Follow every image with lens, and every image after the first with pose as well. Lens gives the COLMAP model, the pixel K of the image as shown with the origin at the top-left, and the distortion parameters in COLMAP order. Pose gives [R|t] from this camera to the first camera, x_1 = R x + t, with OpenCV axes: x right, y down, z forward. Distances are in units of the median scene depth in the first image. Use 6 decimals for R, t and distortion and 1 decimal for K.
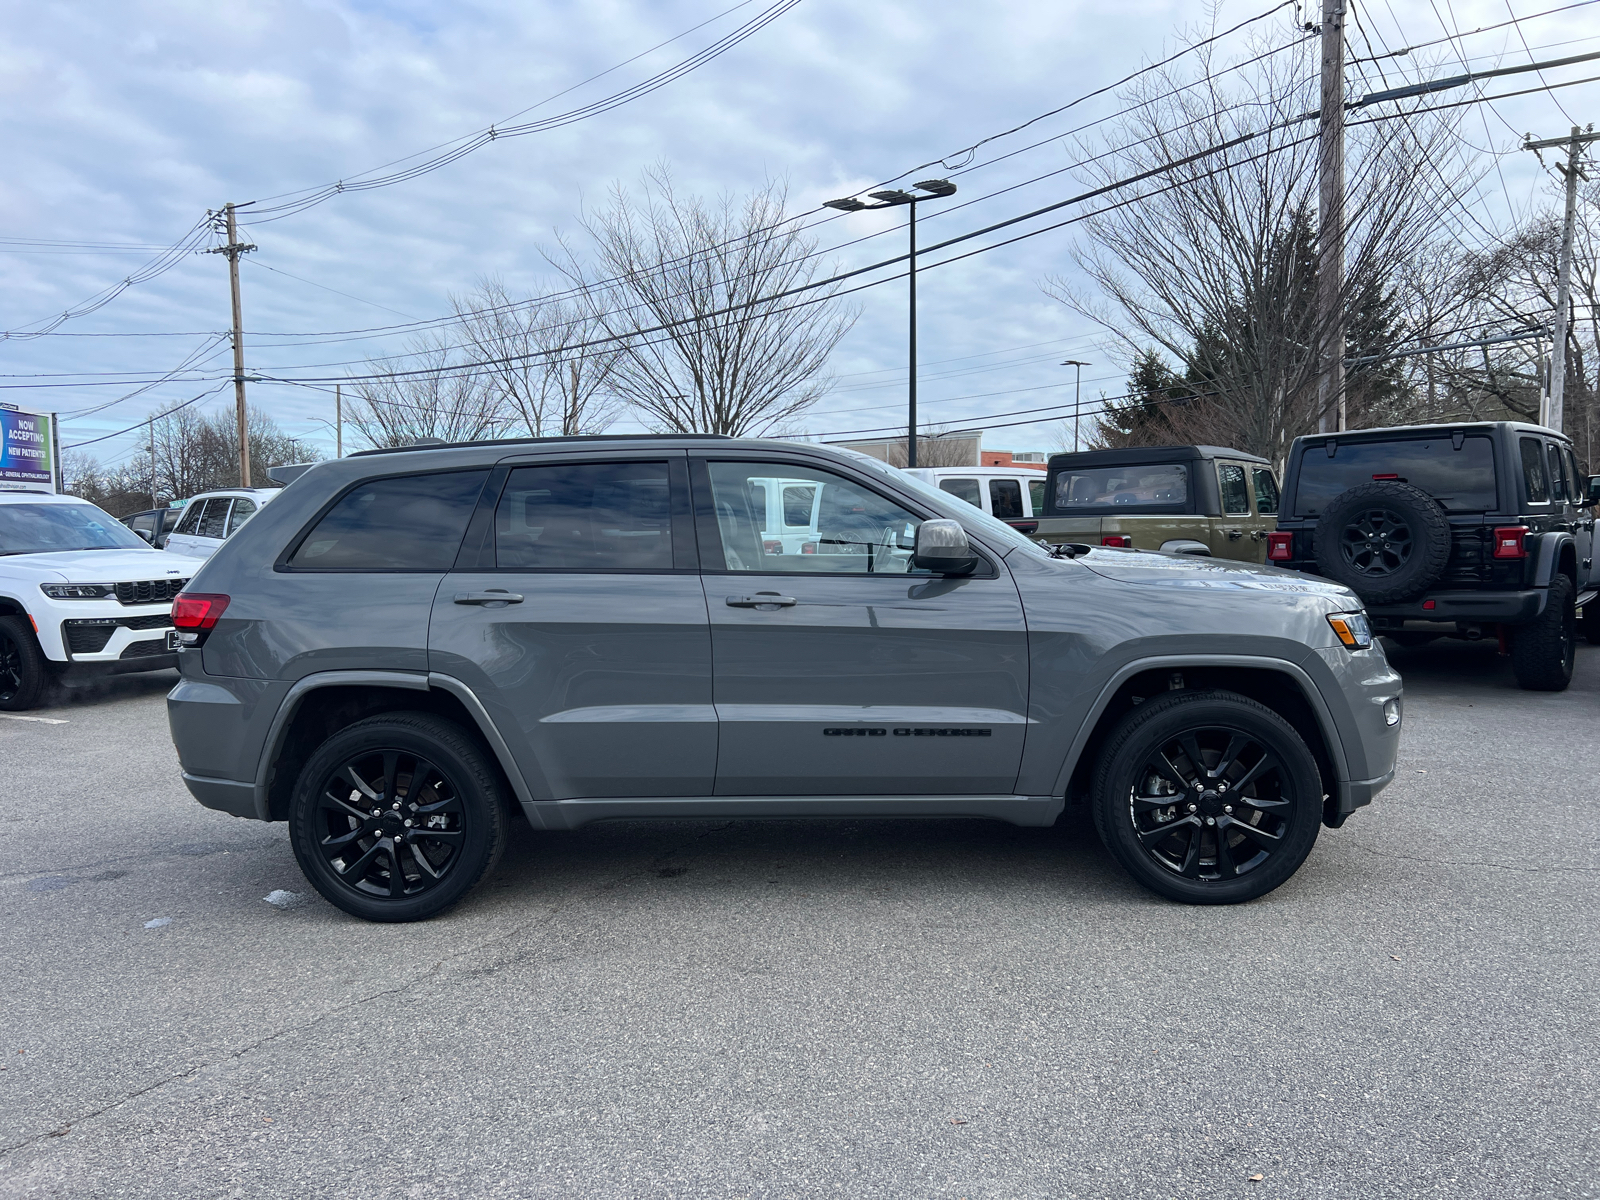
lens RADIAL K [[1174.3, 0, 800.0], [0, 1174.3, 600.0], [0, 0, 1]] dist [0.061608, -0.081772]
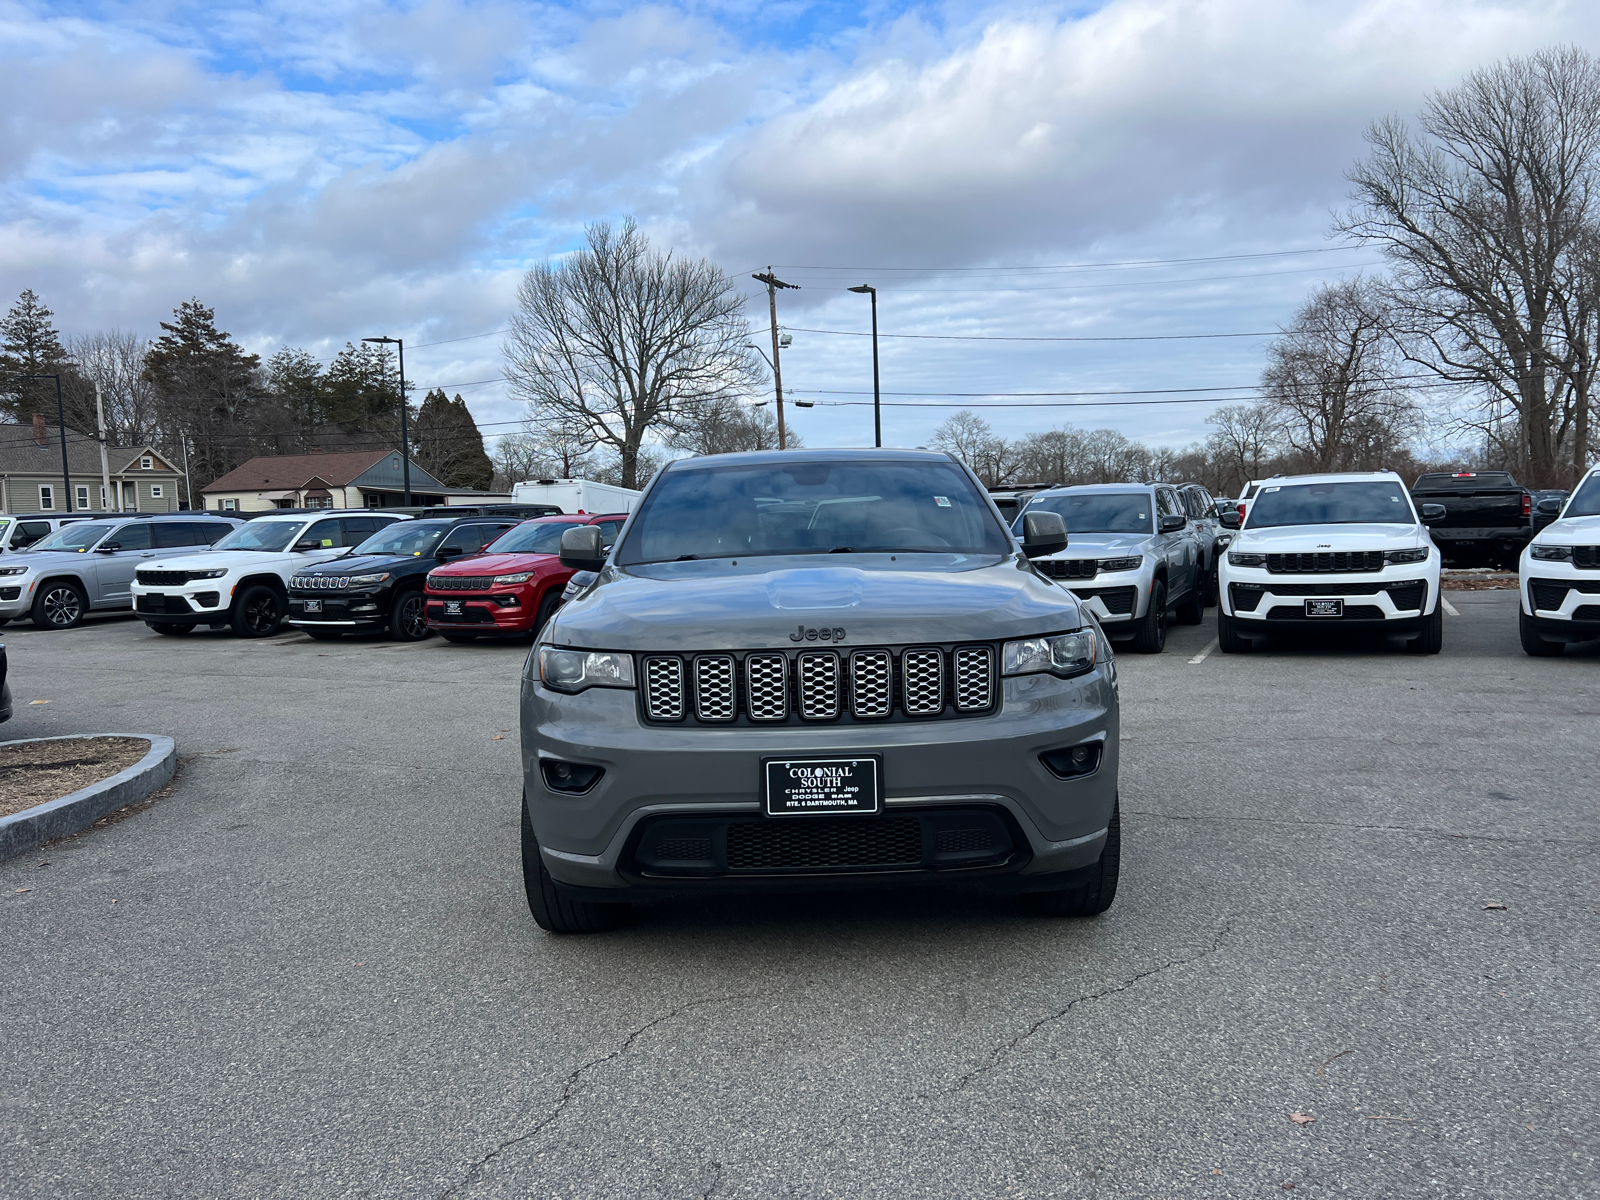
lens RADIAL K [[1174.3, 0, 800.0], [0, 1174.3, 600.0], [0, 0, 1]] dist [0.061608, -0.081772]
pose [[0.054730, 0.081884, -0.995138, 0.110317], [-0.043942, 0.995864, 0.079527, -0.008216], [0.997534, 0.039376, 0.058102, 0.094448]]
